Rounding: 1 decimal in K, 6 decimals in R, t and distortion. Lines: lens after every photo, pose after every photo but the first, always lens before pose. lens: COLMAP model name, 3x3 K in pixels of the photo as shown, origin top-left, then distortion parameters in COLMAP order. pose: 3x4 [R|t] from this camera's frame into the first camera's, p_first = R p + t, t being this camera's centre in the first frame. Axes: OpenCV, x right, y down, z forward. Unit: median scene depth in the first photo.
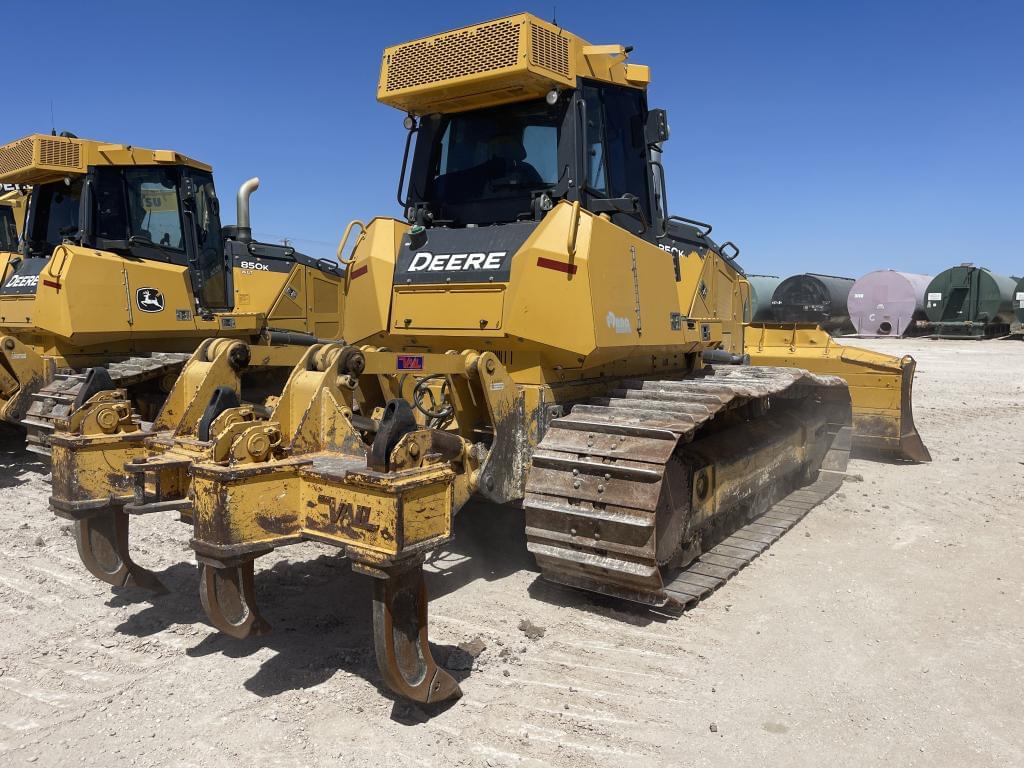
lens RADIAL K [[811.9, 0, 512.0], [0, 811.9, 384.0], [0, 0, 1]] dist [0.042597, -0.000451]
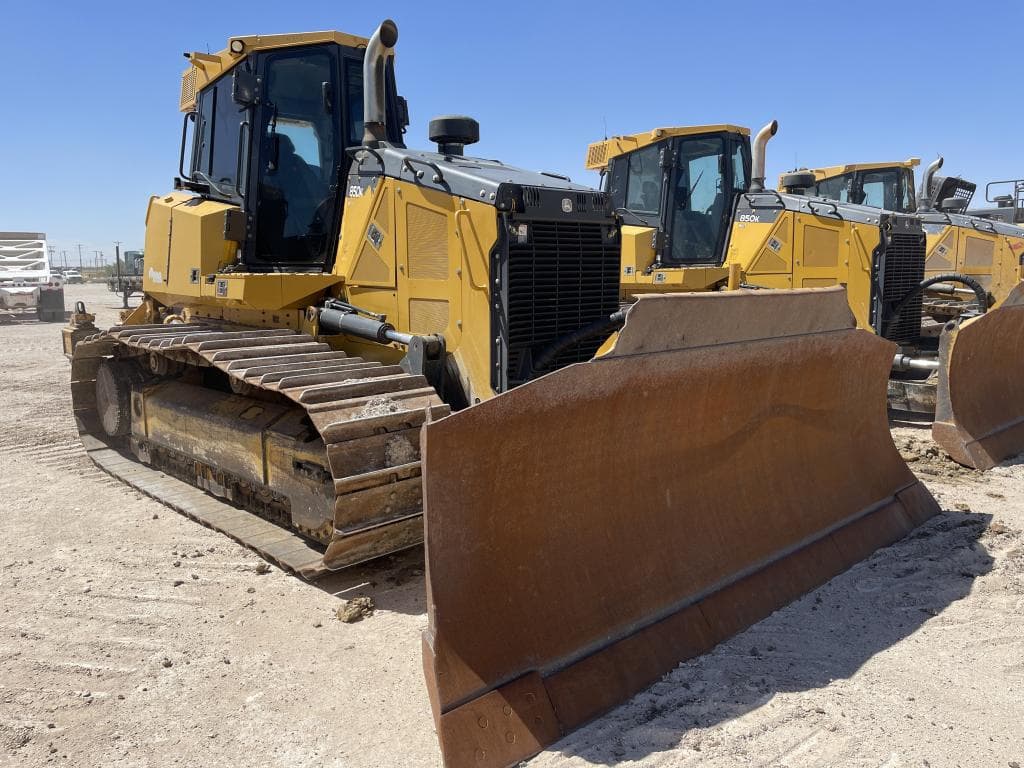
lens RADIAL K [[778.7, 0, 512.0], [0, 778.7, 384.0], [0, 0, 1]] dist [0.034269, -0.001481]
pose [[-0.196887, 0.145642, -0.969548, 1.303475], [-0.080721, 0.983139, 0.164076, -0.160908], [0.977097, 0.110568, -0.181811, 1.800710]]
